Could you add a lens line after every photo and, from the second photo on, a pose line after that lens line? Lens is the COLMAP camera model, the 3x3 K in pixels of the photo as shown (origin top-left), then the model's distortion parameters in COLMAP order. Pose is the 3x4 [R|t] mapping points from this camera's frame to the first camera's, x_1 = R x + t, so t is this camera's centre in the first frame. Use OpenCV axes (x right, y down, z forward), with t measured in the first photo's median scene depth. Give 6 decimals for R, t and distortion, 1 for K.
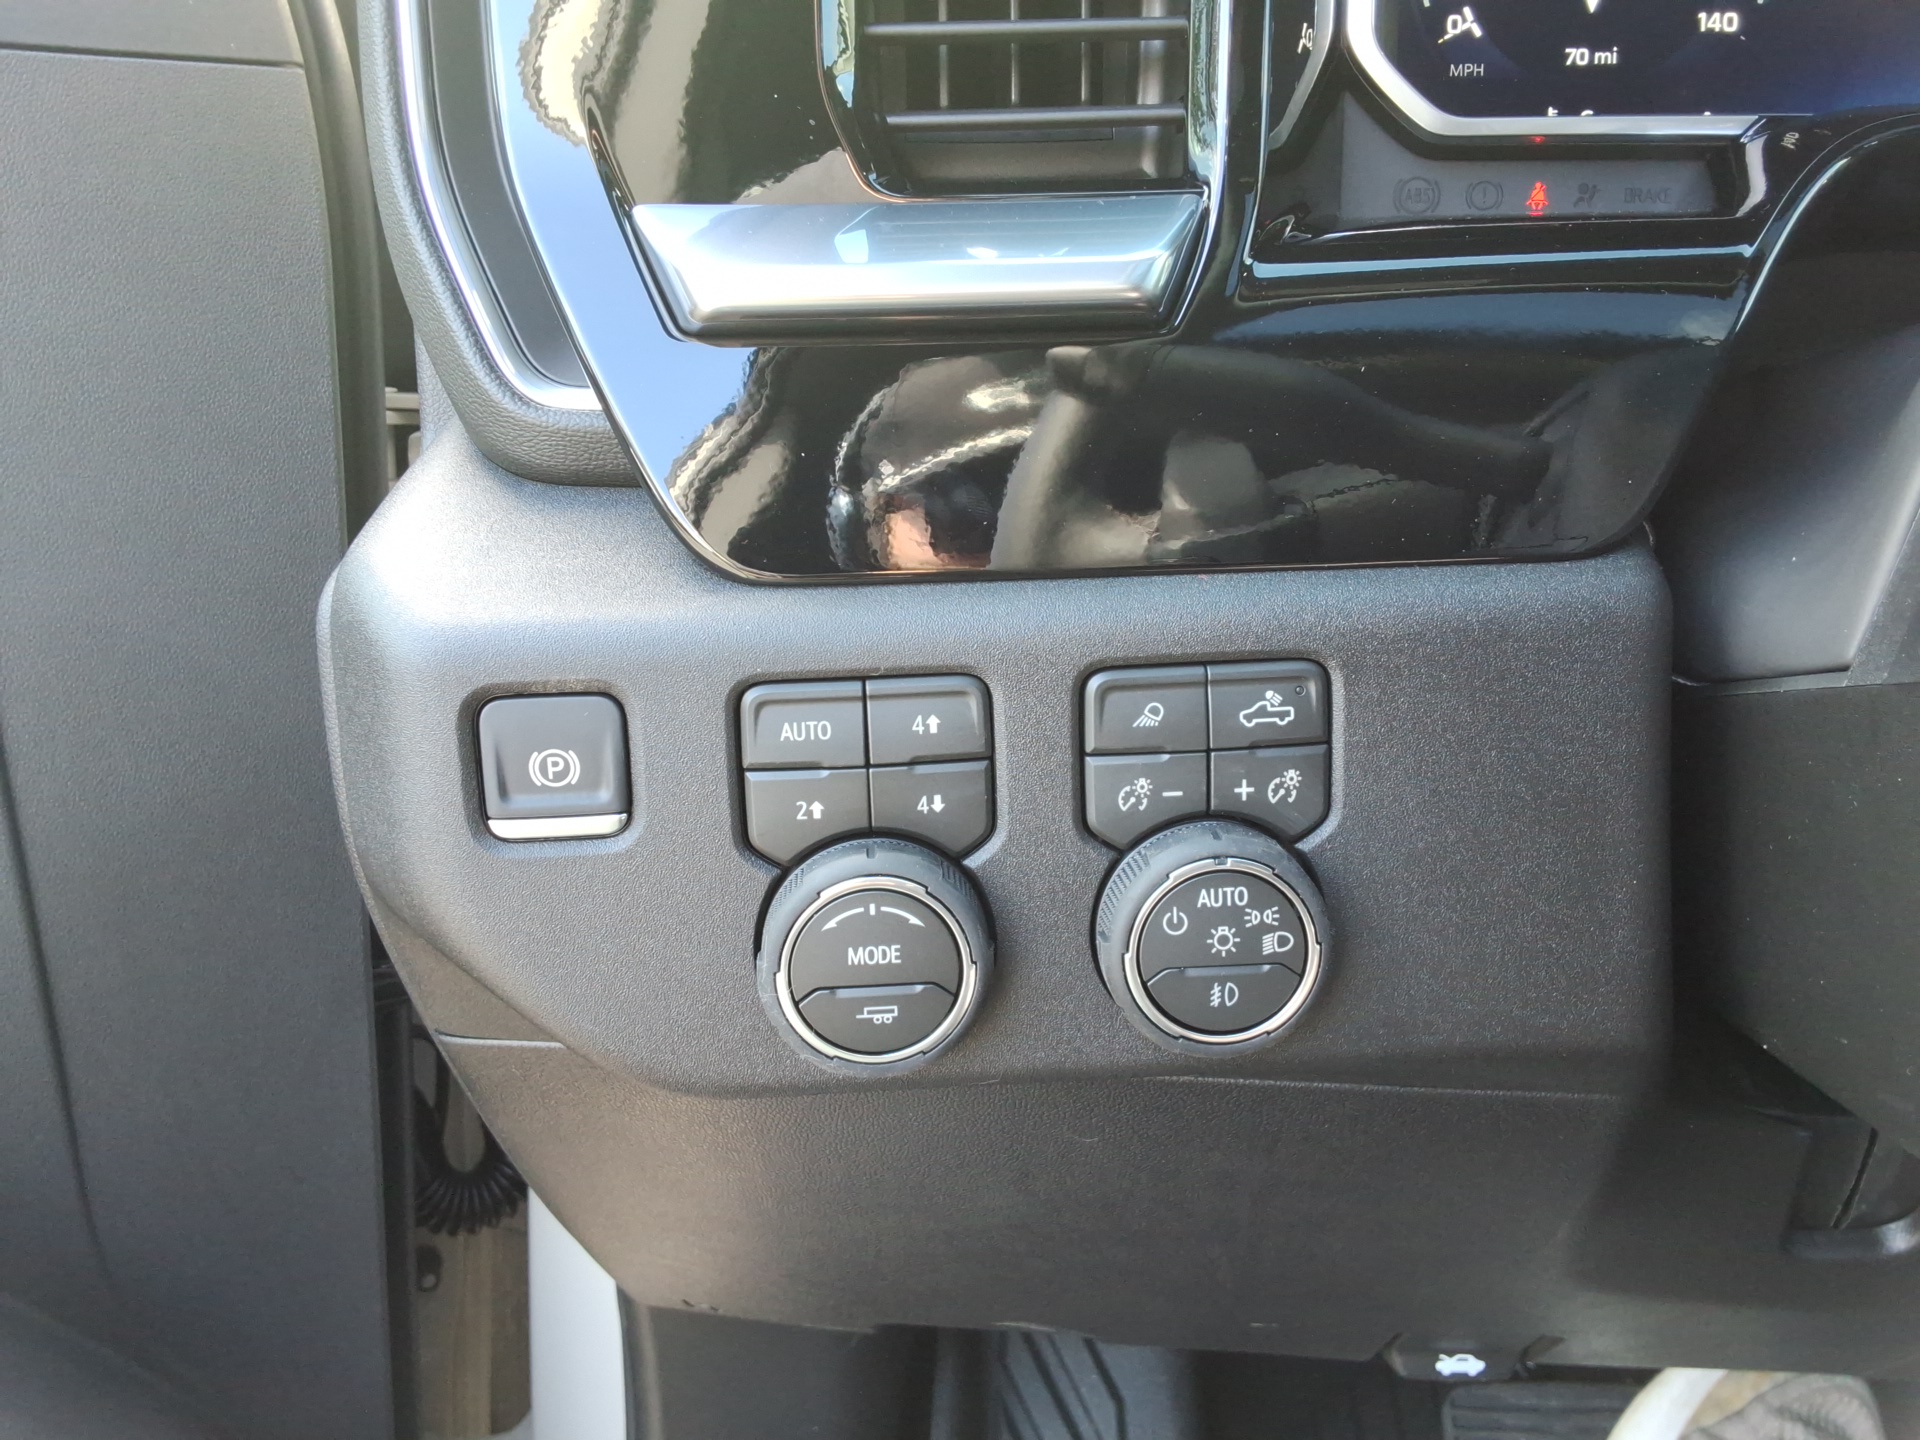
lens RADIAL K [[1544.8, 0, 961.0], [0, 1544.8, 709.4], [0, 0, 1]] dist [0.106399, -0.160527]
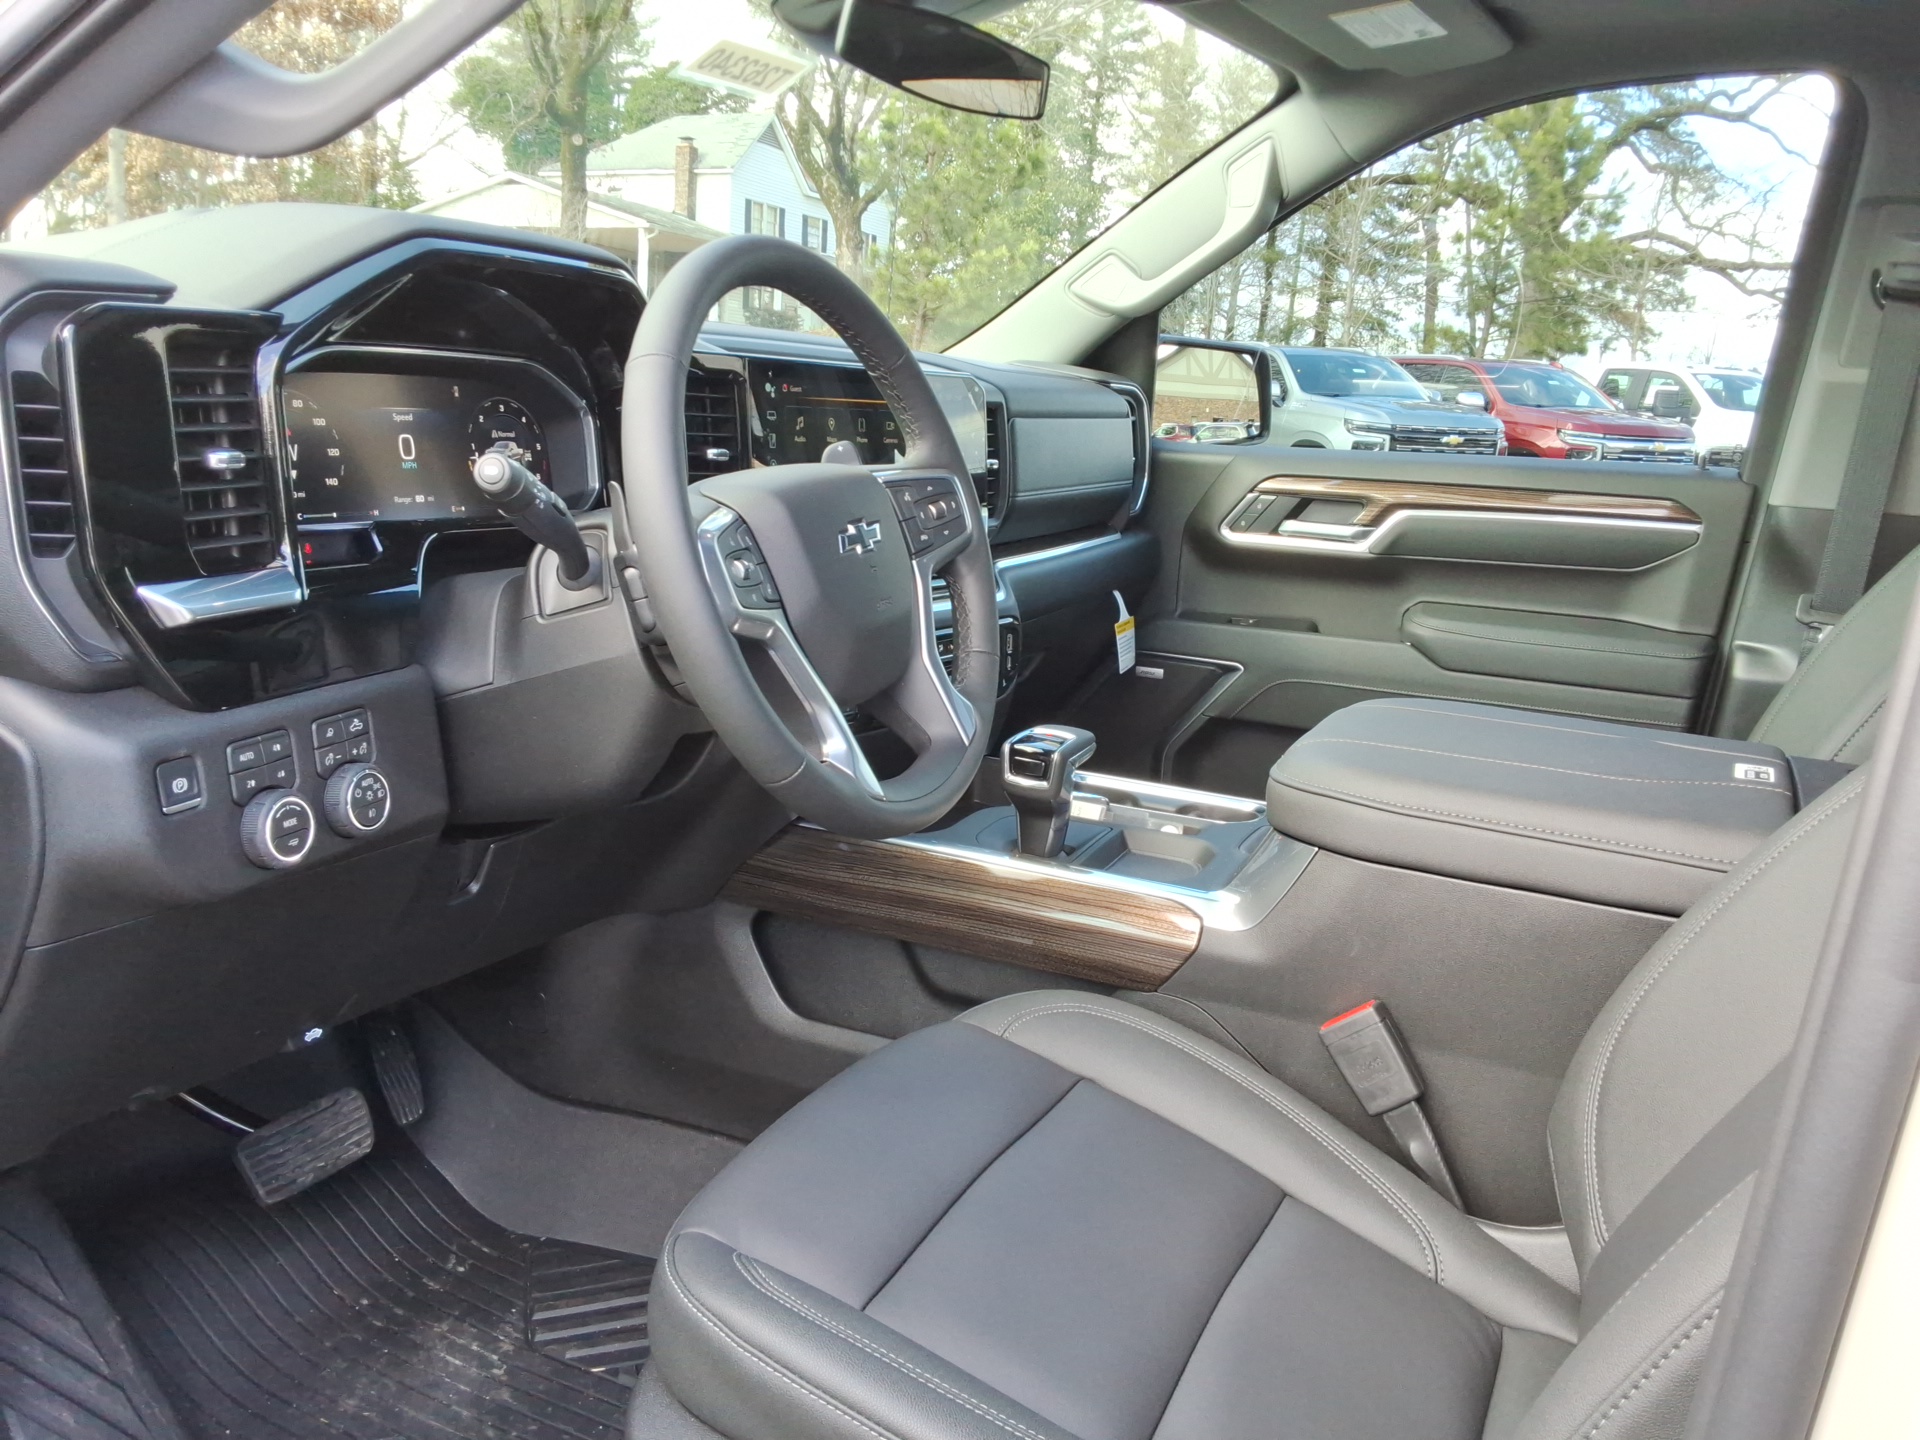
lens RADIAL K [[1544.8, 0, 968.7], [0, 1544.8, 701.8], [0, 0, 1]] dist [0.106399, -0.160527]
pose [[0.366366, -0.147590, 0.918691, -2.313057], [0.223131, 0.972466, 0.067247, 0.018721], [-0.903321, 0.180351, 0.389211, -1.407703]]
